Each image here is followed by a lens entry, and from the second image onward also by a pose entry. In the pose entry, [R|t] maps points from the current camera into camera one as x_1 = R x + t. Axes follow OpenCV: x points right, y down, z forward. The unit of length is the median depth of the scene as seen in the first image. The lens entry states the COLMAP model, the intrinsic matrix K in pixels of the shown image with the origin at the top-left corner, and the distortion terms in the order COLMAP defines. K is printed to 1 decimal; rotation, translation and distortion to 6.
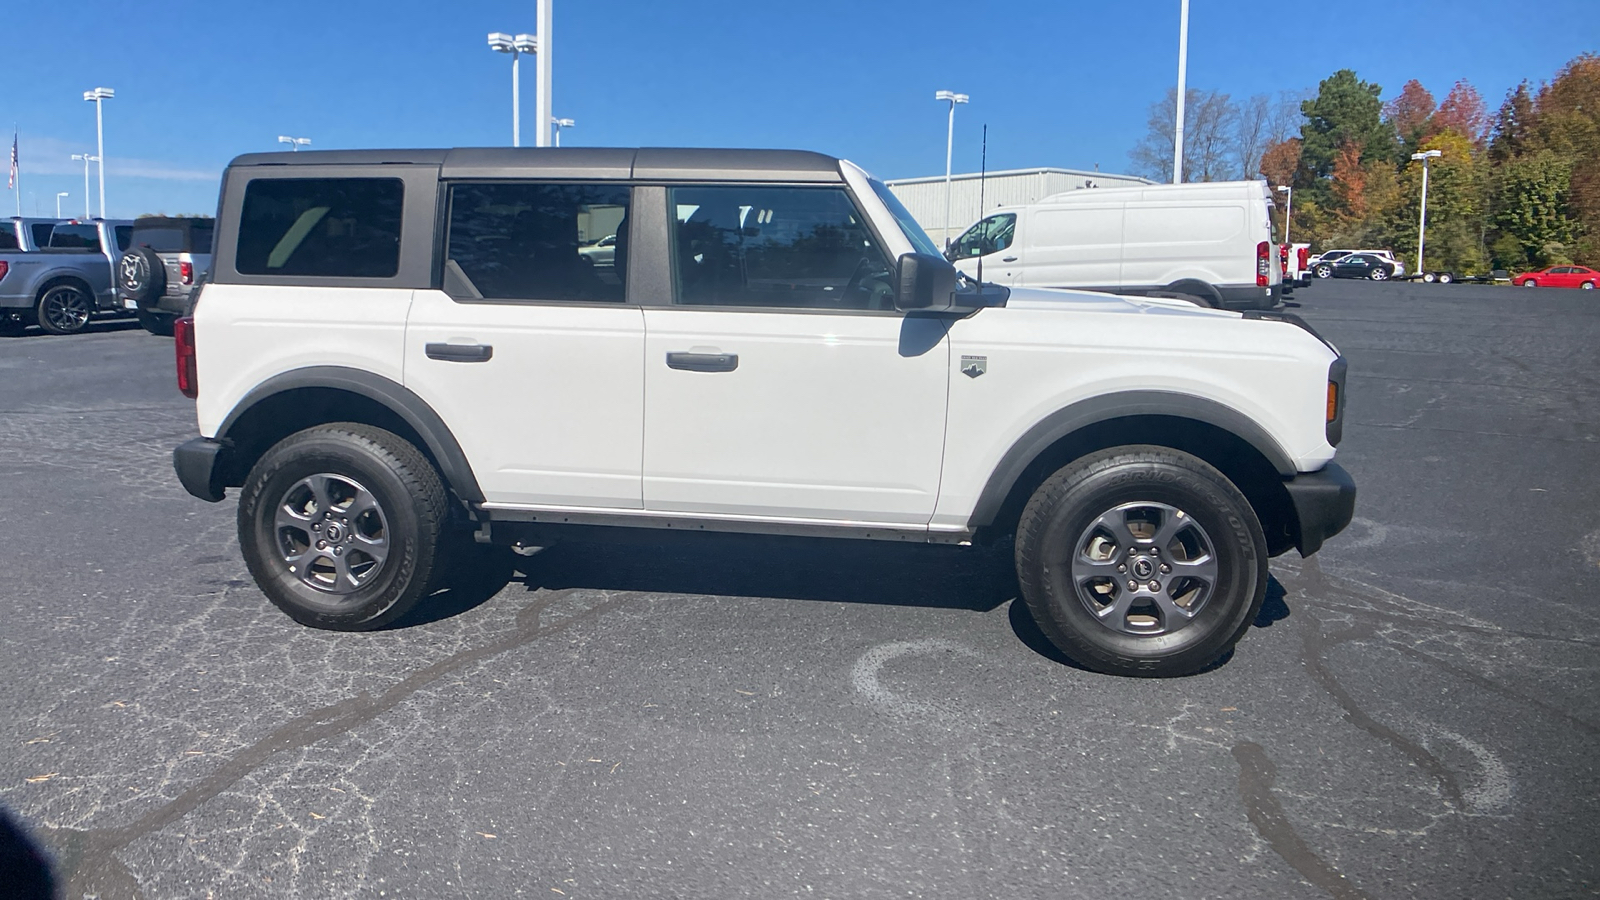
lens RADIAL K [[1049.5, 0, 776.6], [0, 1049.5, 355.0], [0, 0, 1]] dist [0.000573, -0.023589]
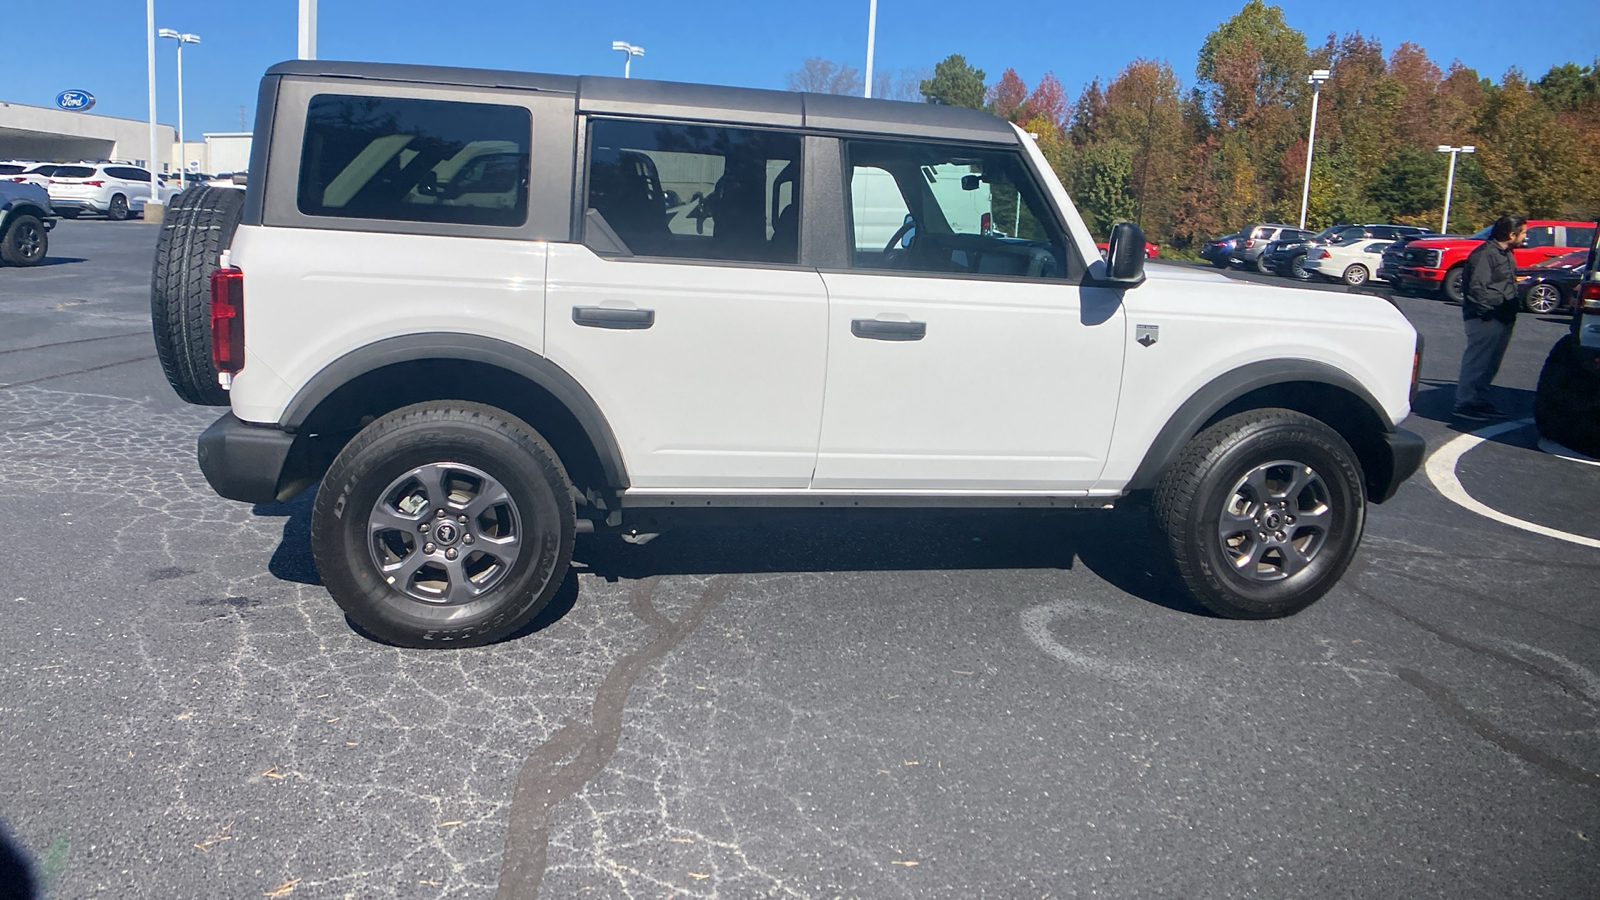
lens RADIAL K [[1039.2, 0, 766.1], [0, 1039.2, 365.2], [0, 0, 1]] dist [0.003663, -0.021024]
pose [[0.944111, -0.008354, 0.329521, -0.457334], [-0.010034, 0.998487, 0.054063, -0.010591], [-0.329474, -0.054347, 0.942599, 0.149400]]
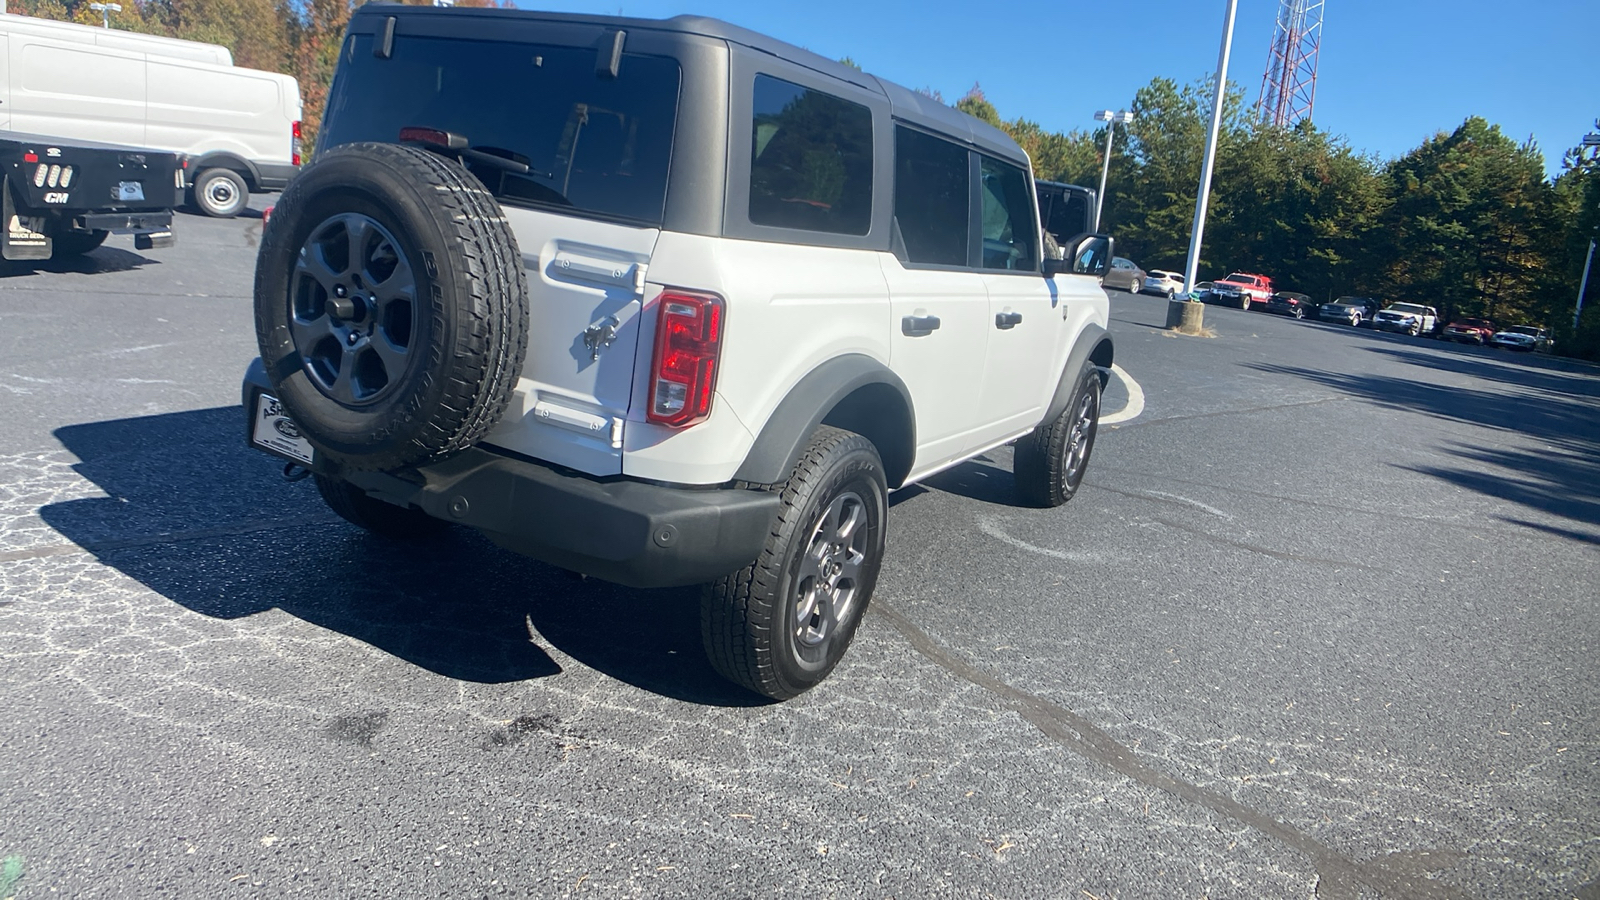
lens RADIAL K [[1044.3, 0, 748.1], [0, 1044.3, 341.0], [0, 0, 1]] dist [-0.018308, -0.000534]
pose [[0.391230, -0.082894, 0.916552, -1.145890], [-0.037072, 0.993707, 0.105696, -0.075869], [-0.919546, -0.075330, 0.385695, 0.778323]]
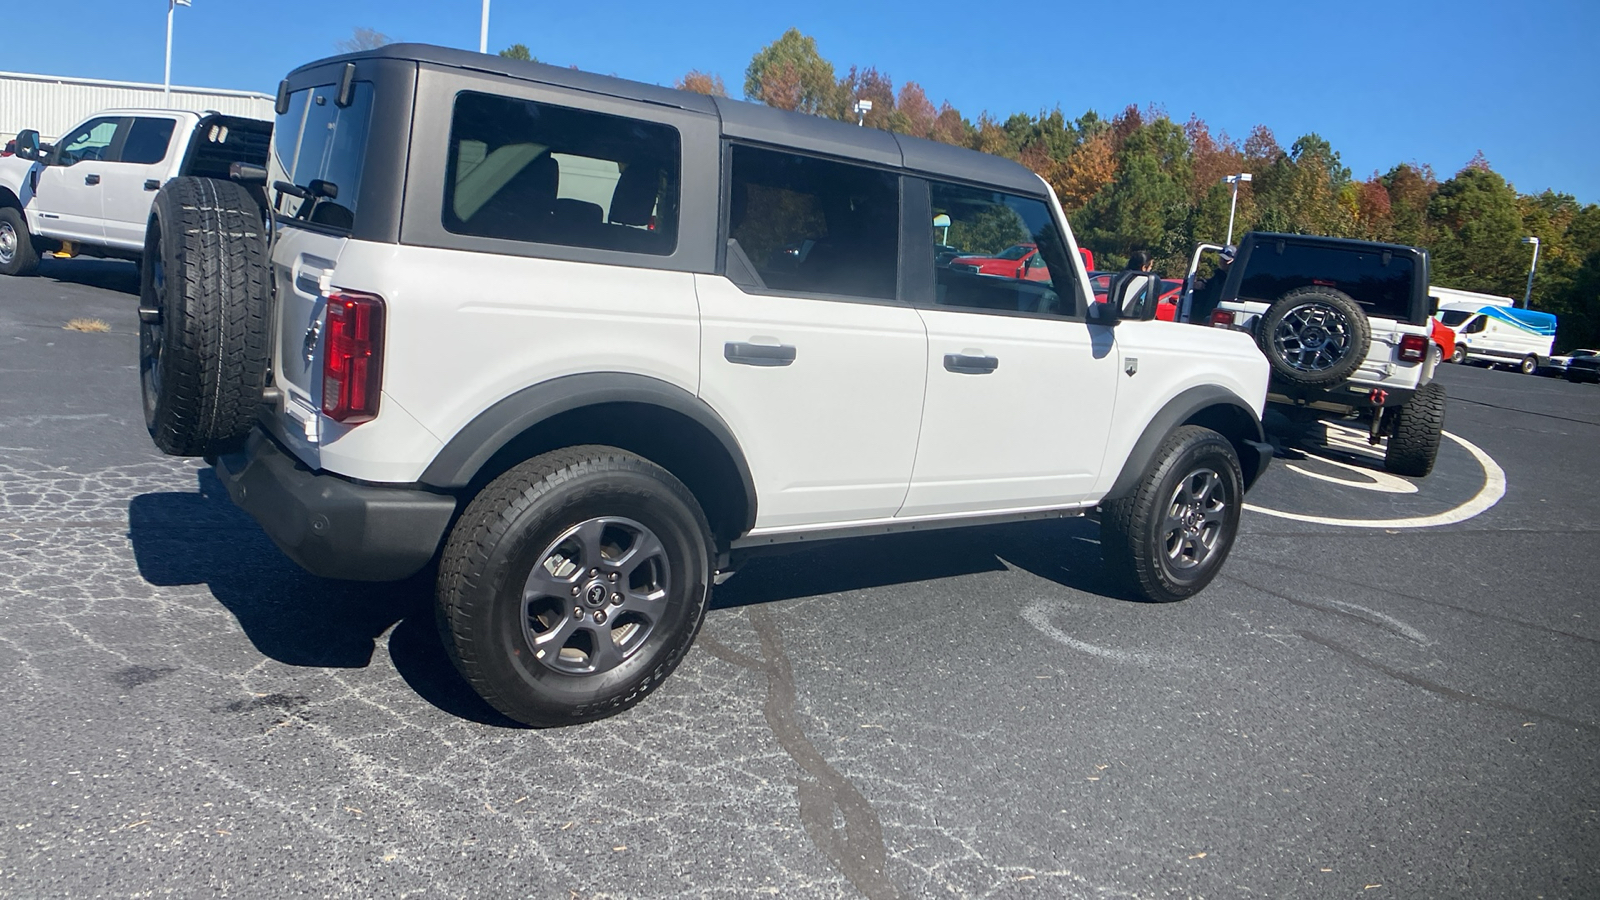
lens RADIAL K [[1039.2, 0, 766.1], [0, 1039.2, 365.2], [0, 0, 1]] dist [0.003663, -0.021024]
pose [[0.725399, -0.011469, 0.688233, -0.848357], [-0.032825, 0.998147, 0.051230, -0.035118], [-0.687546, -0.059754, 0.723678, 0.395602]]
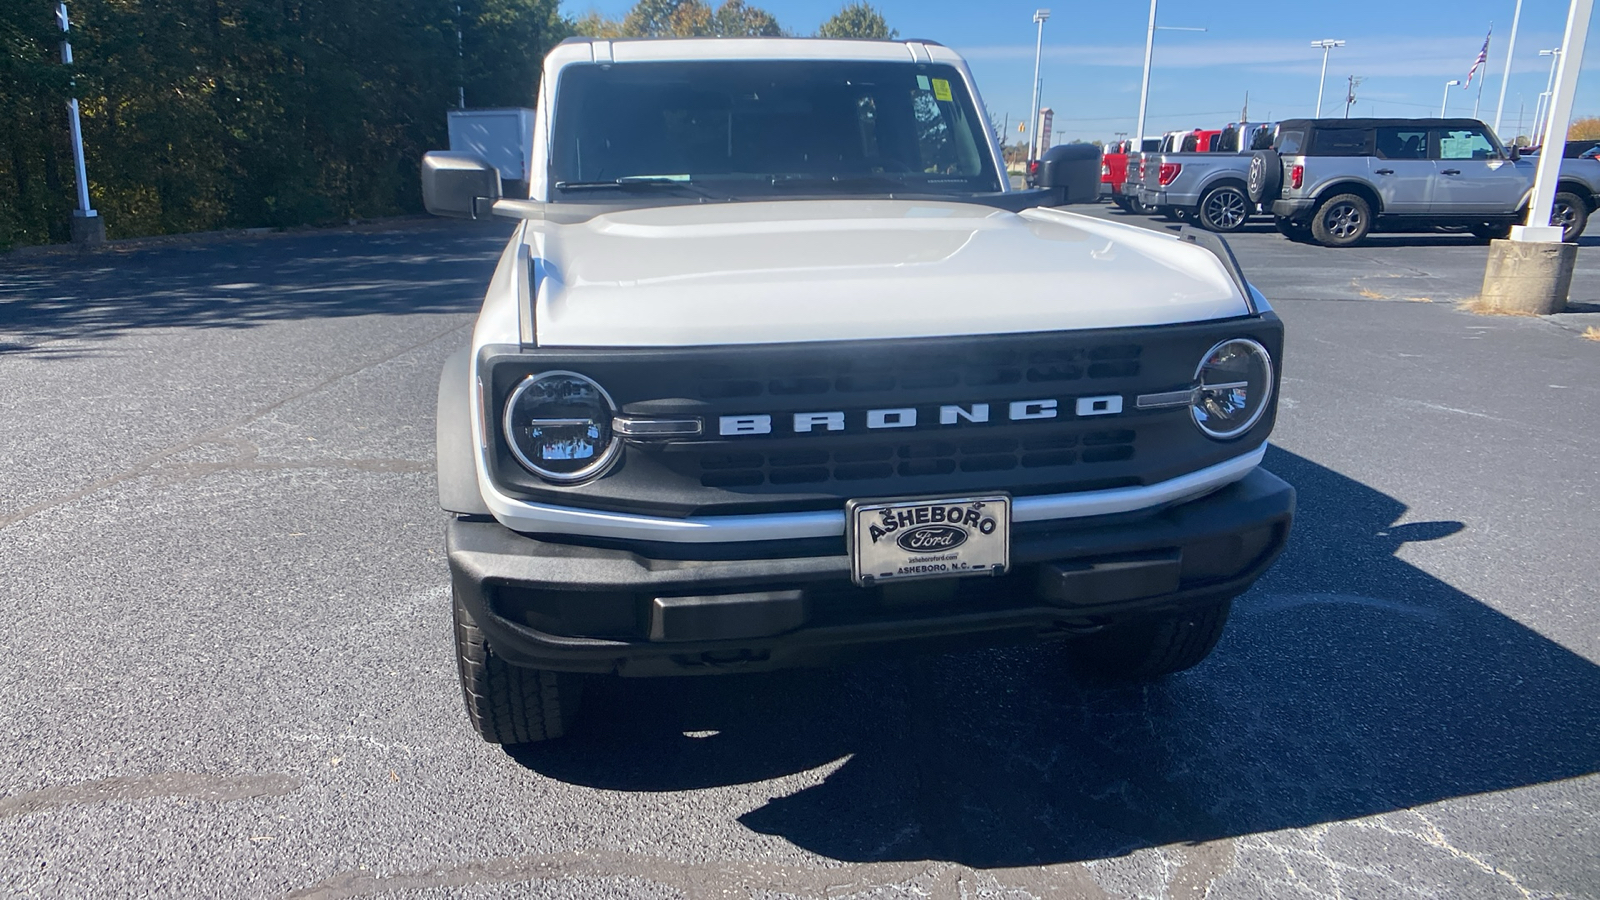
lens RADIAL K [[1068.5, 0, 772.5], [0, 1068.5, 406.5], [0, 0, 1]] dist [0.003659, -0.025461]
pose [[0.310407, 0.213617, -0.926291, 0.996335], [-0.089171, 0.976671, 0.195353, -0.077092], [0.946412, 0.021960, 0.322214, 0.862823]]
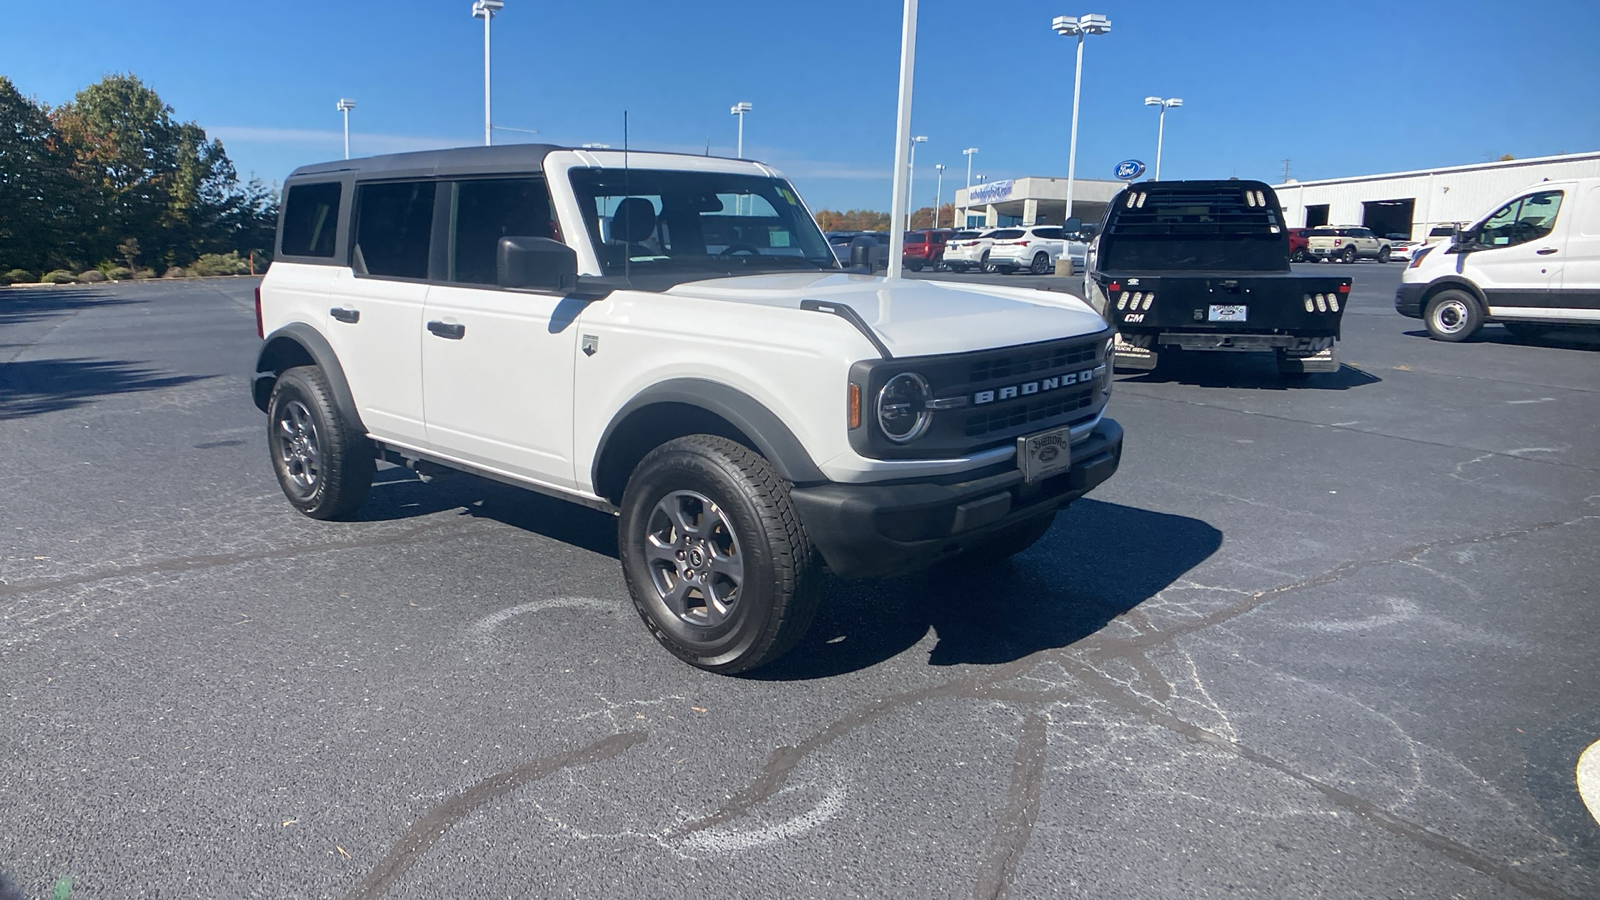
lens RADIAL K [[1068.5, 0, 772.5], [0, 1068.5, 406.5], [0, 0, 1]] dist [0.003659, -0.025461]
pose [[0.822614, 0.085451, -0.562143, 0.873814], [-0.055451, 0.995987, 0.070256, -0.012558], [0.565890, -0.026622, 0.824051, 0.197859]]
